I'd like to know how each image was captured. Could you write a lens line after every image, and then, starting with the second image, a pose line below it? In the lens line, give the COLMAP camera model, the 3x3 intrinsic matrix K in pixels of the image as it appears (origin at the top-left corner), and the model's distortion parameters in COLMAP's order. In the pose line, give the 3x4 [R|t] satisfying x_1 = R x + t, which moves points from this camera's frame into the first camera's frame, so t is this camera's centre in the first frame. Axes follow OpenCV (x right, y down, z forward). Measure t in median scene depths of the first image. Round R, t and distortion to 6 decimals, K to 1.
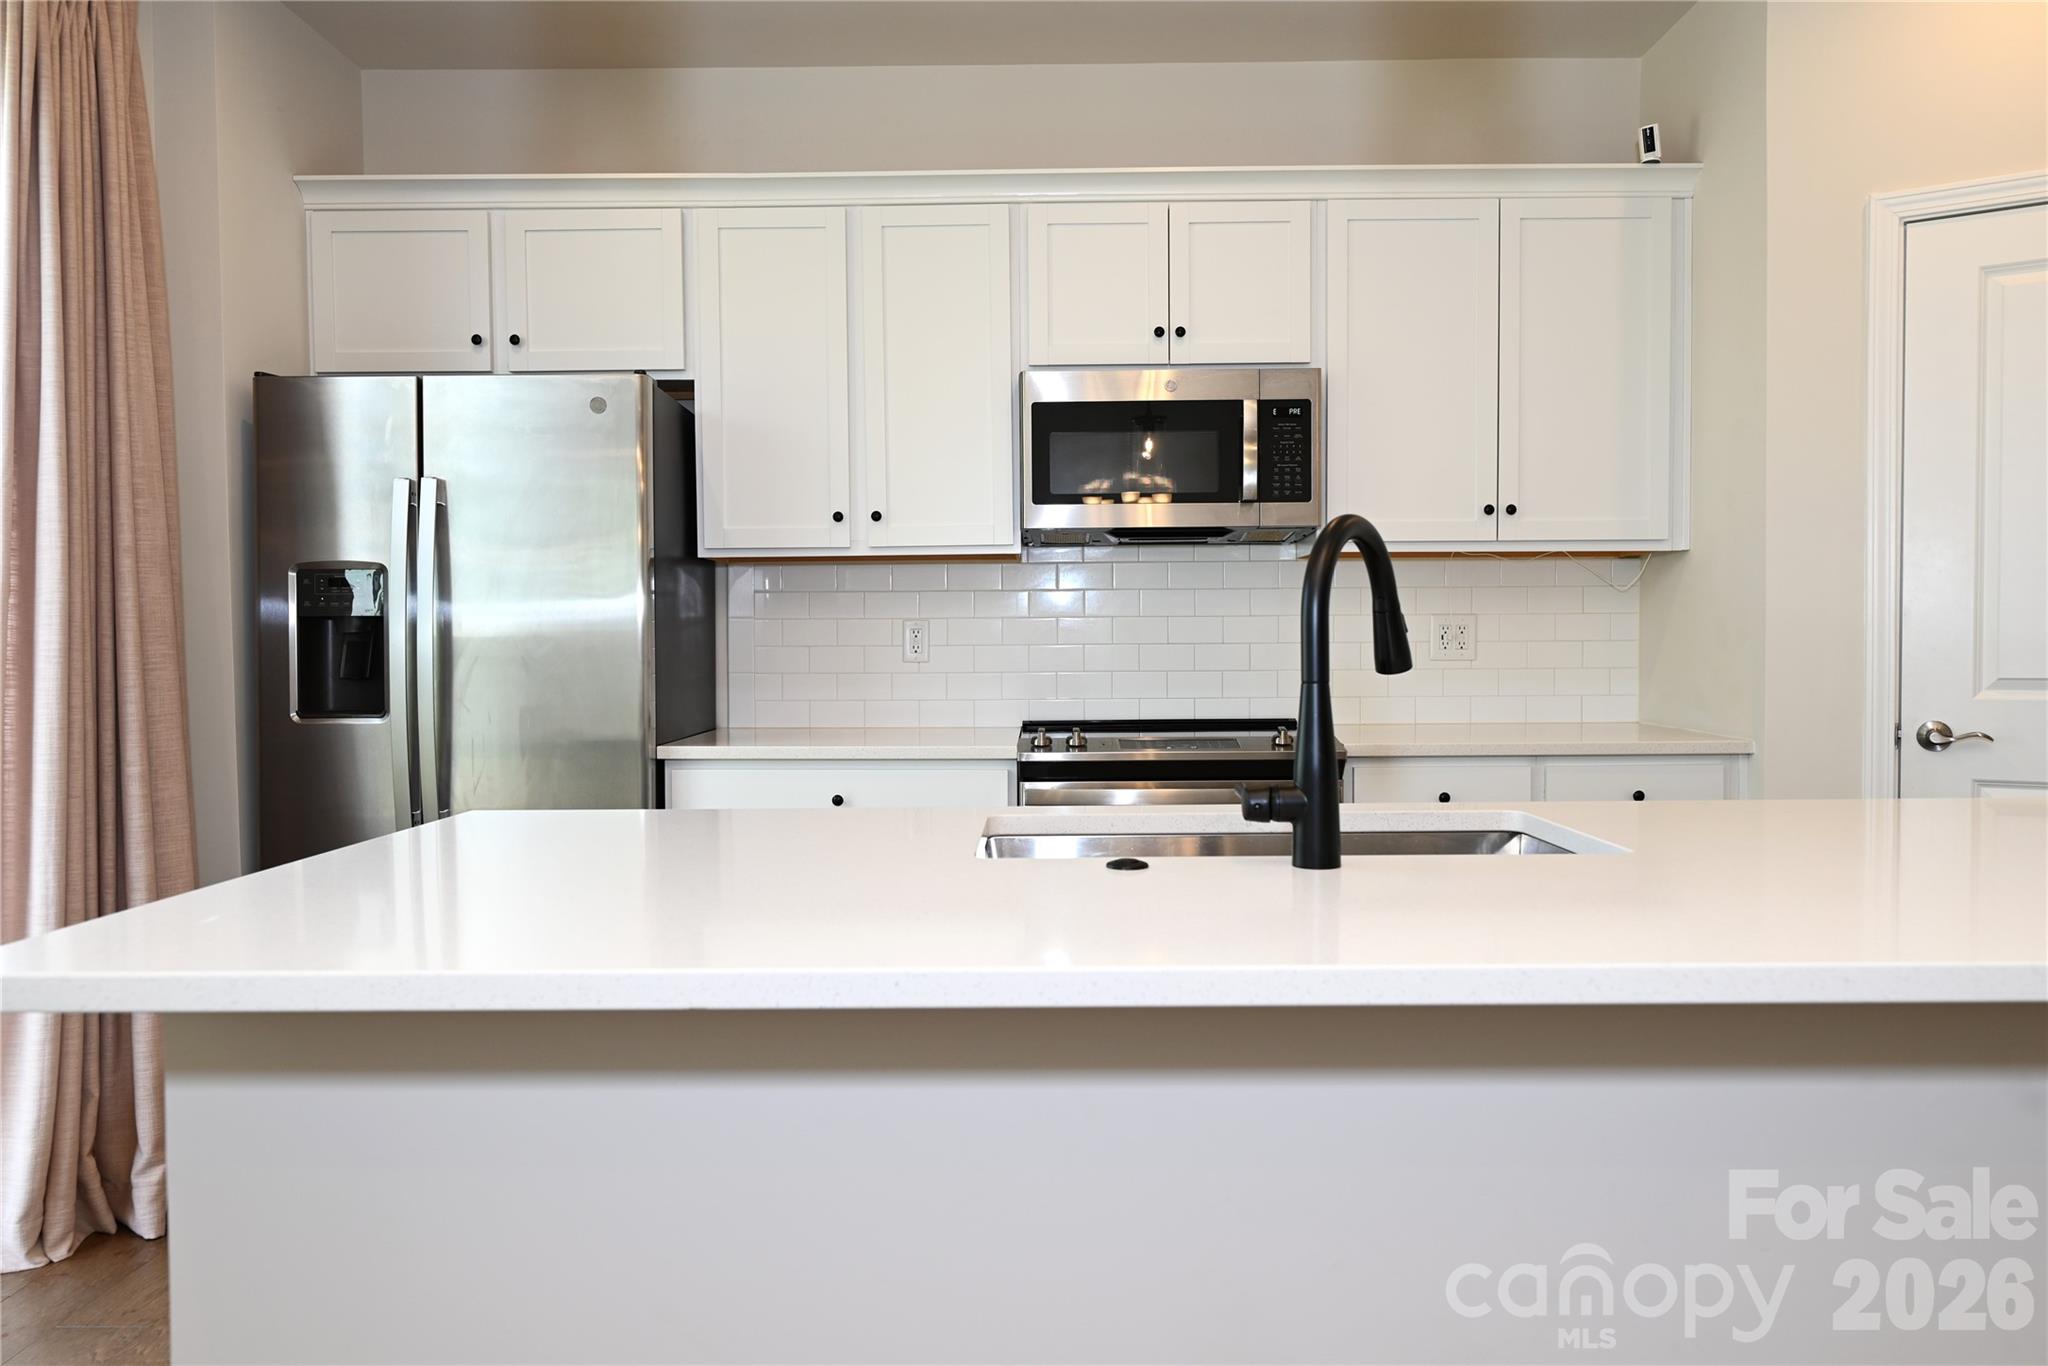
lens RADIAL K [[1361.7, 0, 1022.7], [0, 1361.7, 688.2], [0, 0, 1]] dist [-0.006146, 0.002764]
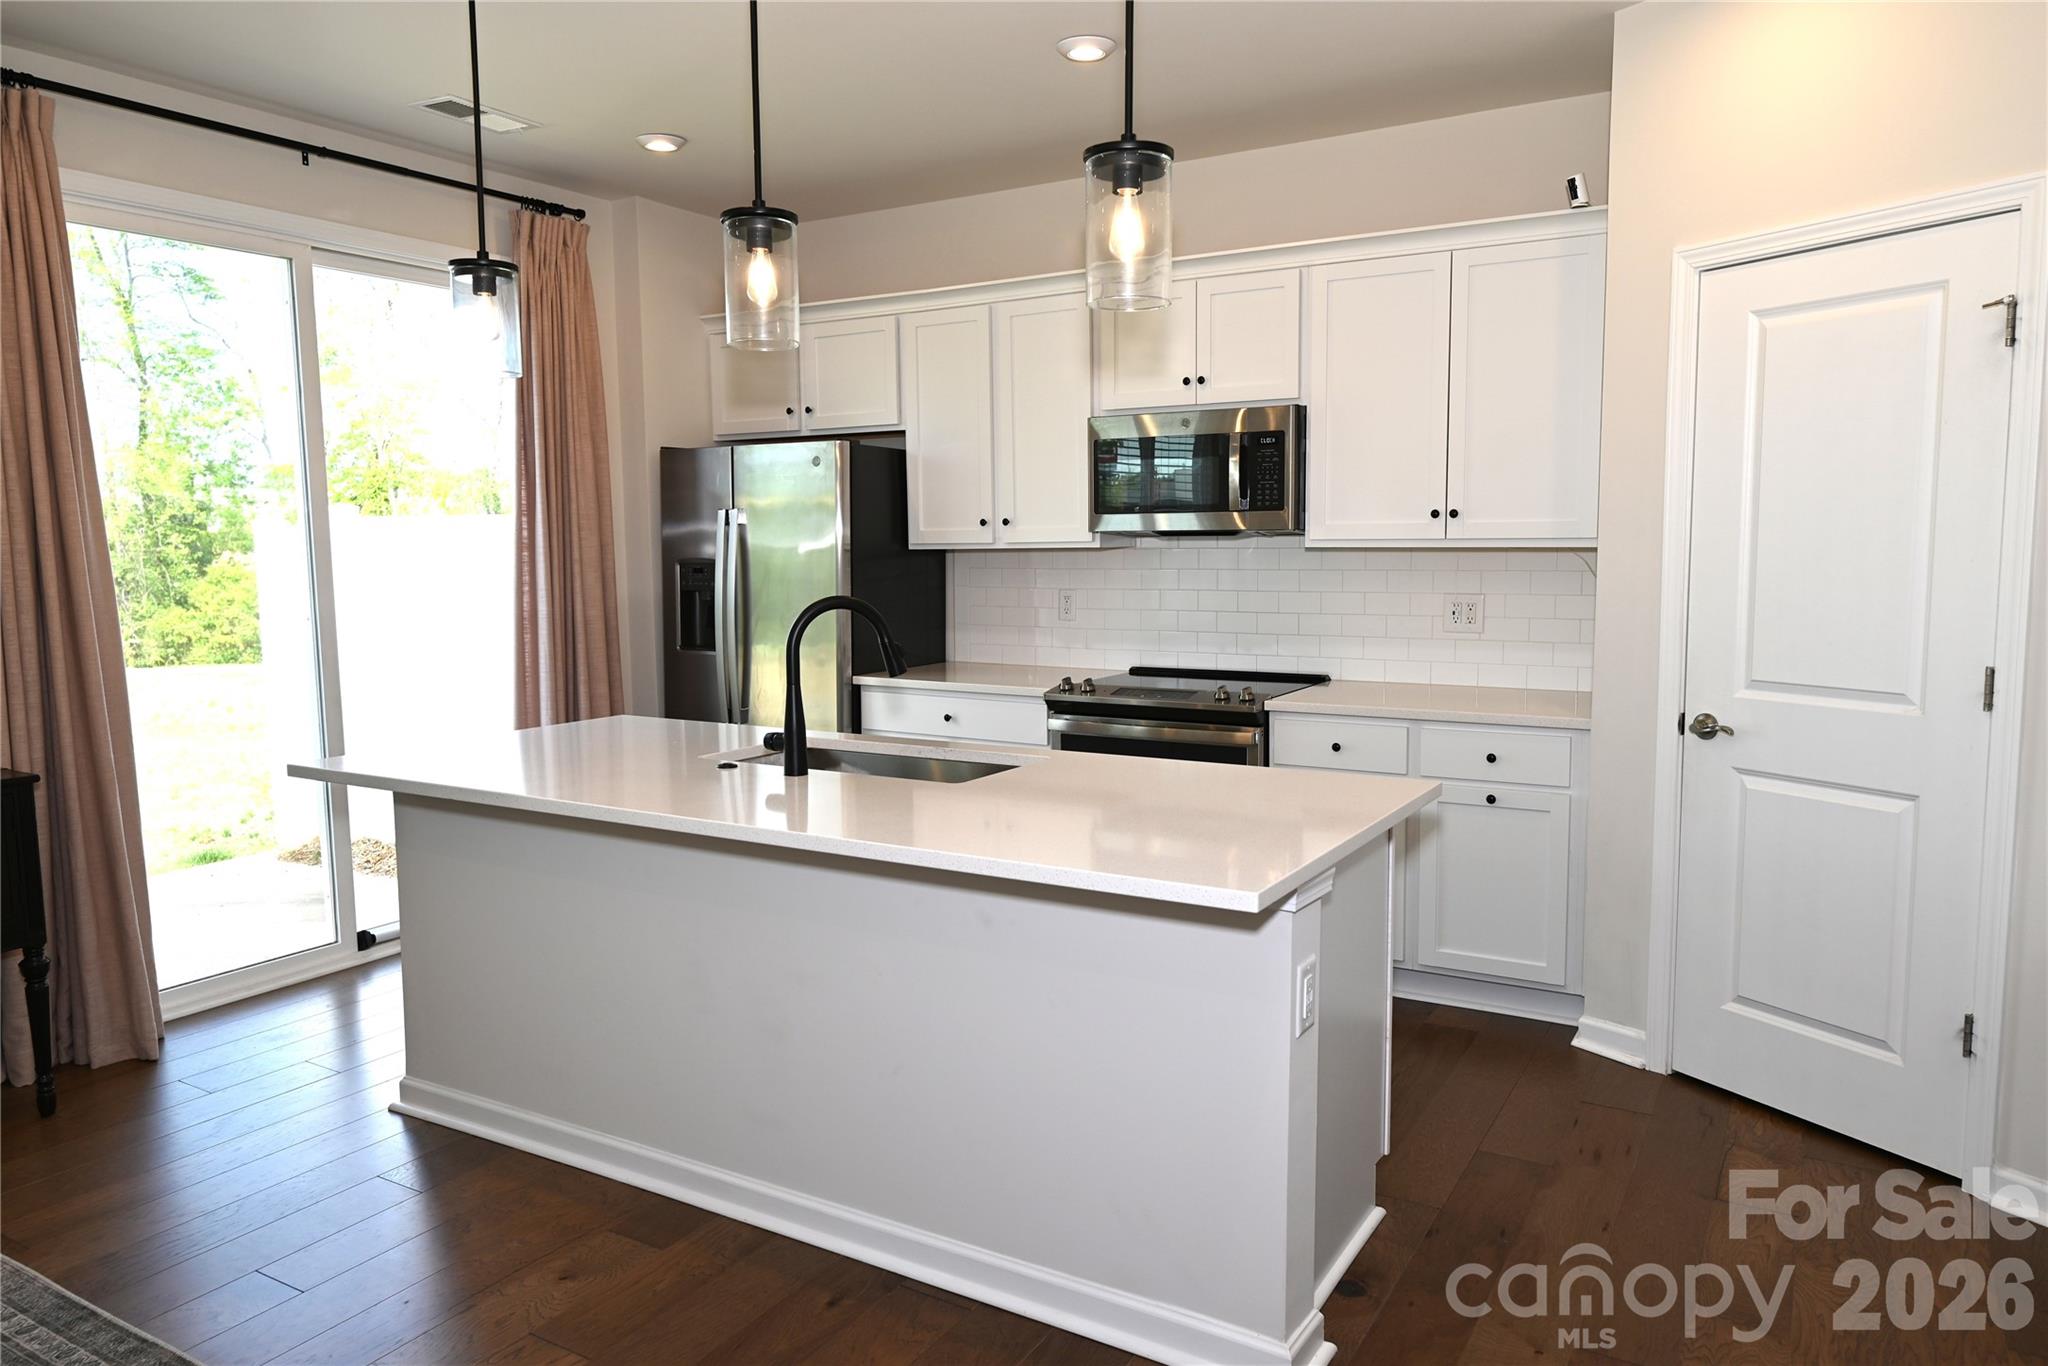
lens RADIAL K [[1361.7, 0, 1025.1], [0, 1361.7, 683.5], [0, 0, 1]] dist [-0.006146, 0.002764]
pose [[0.861604, 0.053108, -0.504794, 0.657694], [-0.014109, 0.996633, 0.080772, -0.074430], [0.507384, -0.062471, 0.859452, -0.239470]]
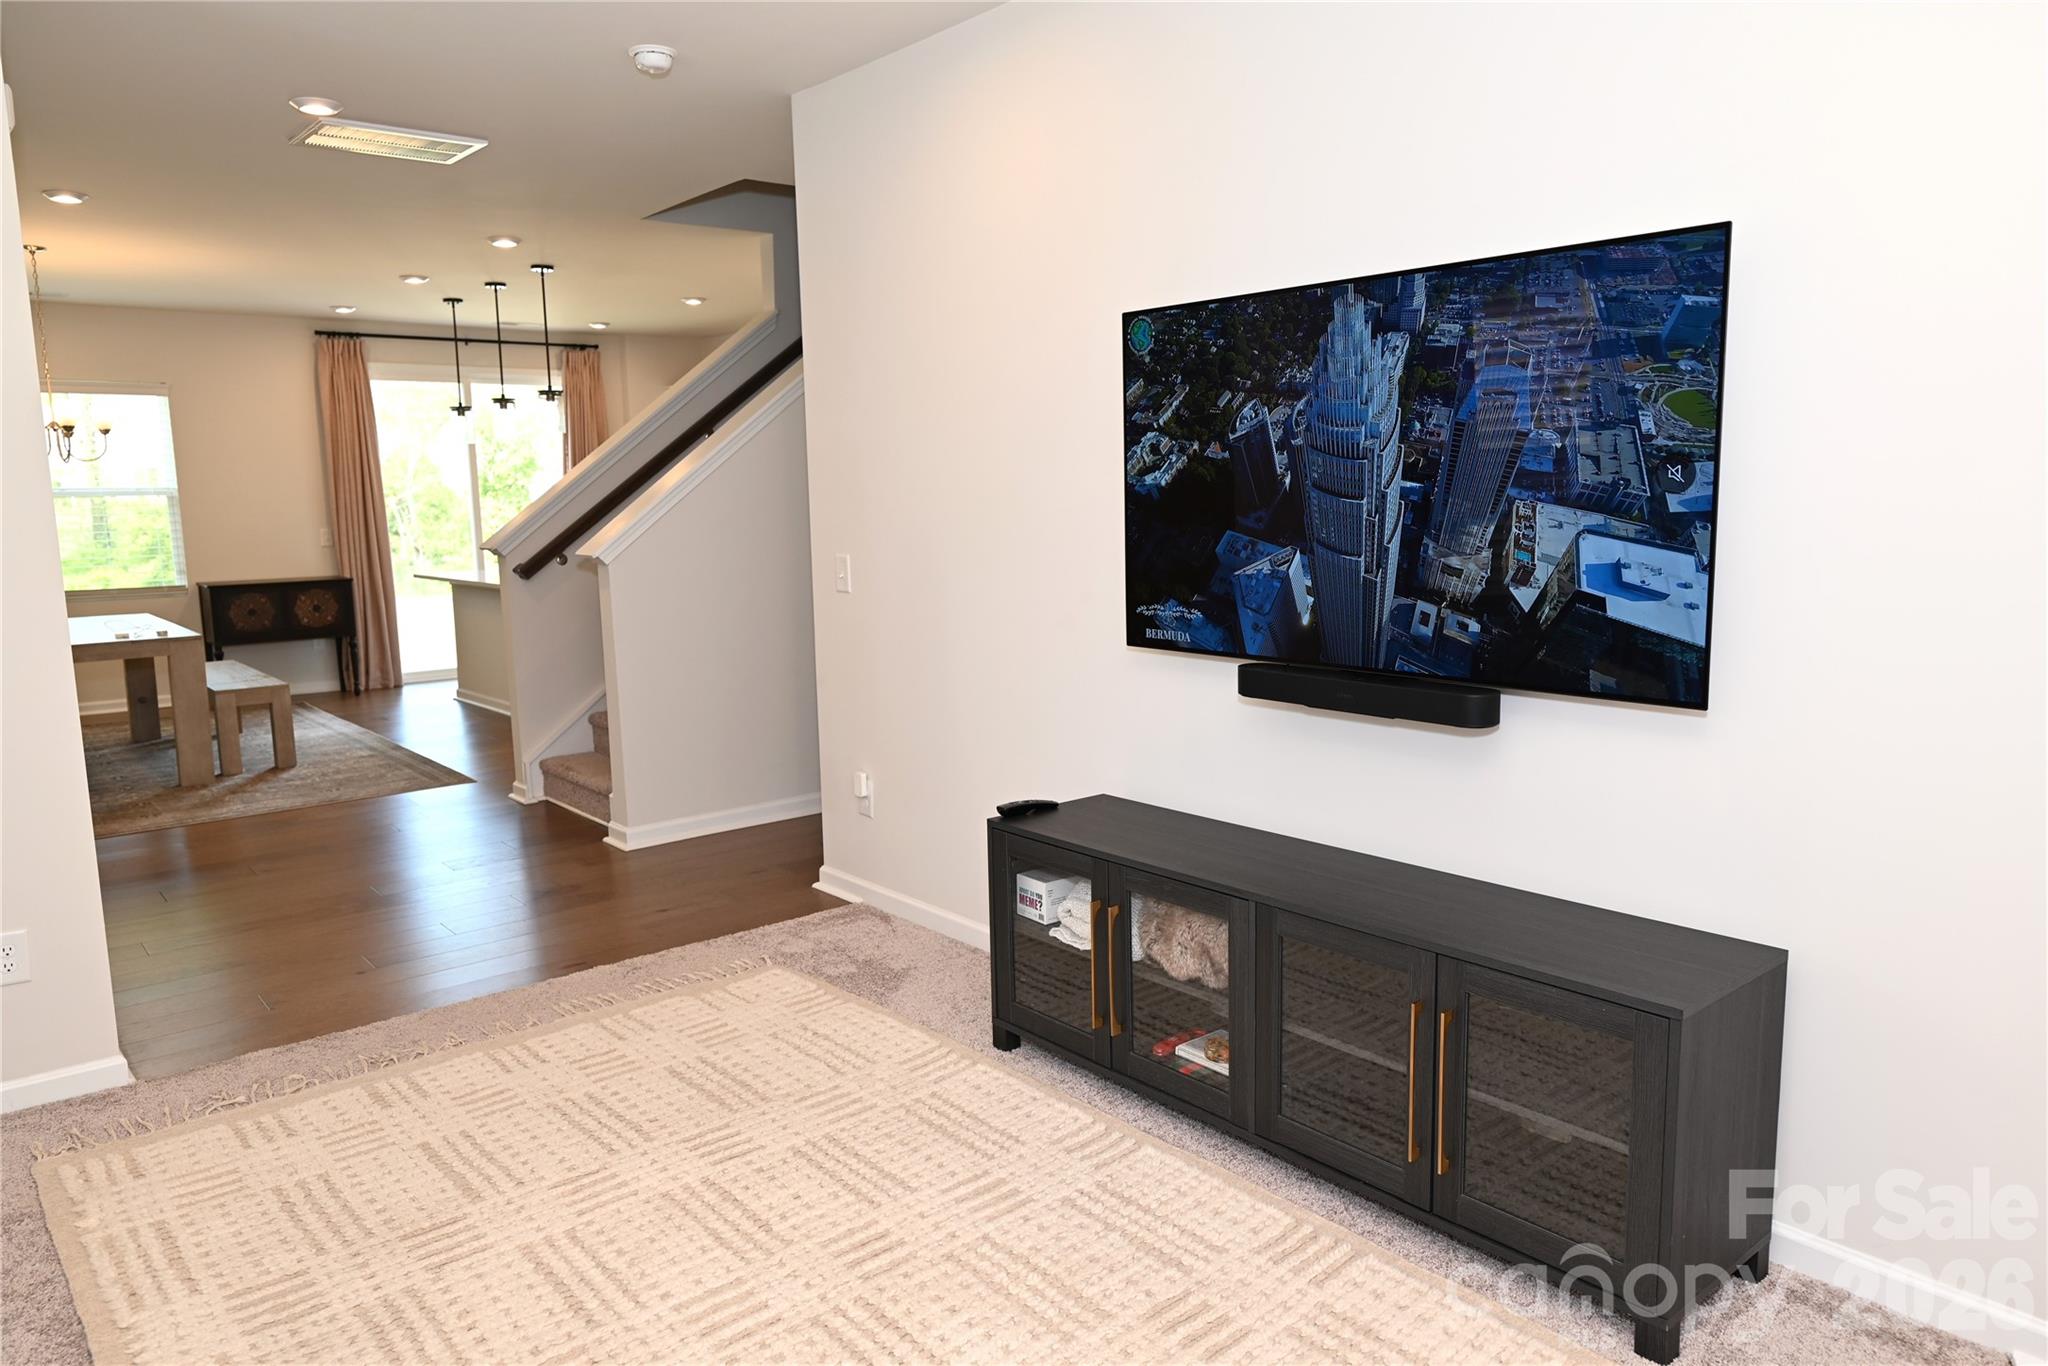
lens RADIAL K [[1361.7, 0, 1023.7], [0, 1361.7, 677.0], [0, 0, 1]] dist [-0.006146, 0.002764]
pose [[0.651344, 0.095964, -0.752689, 2.729977], [-0.010286, 0.992996, 0.117702, -0.066809], [0.758713, -0.068922, 0.647769, -0.578307]]
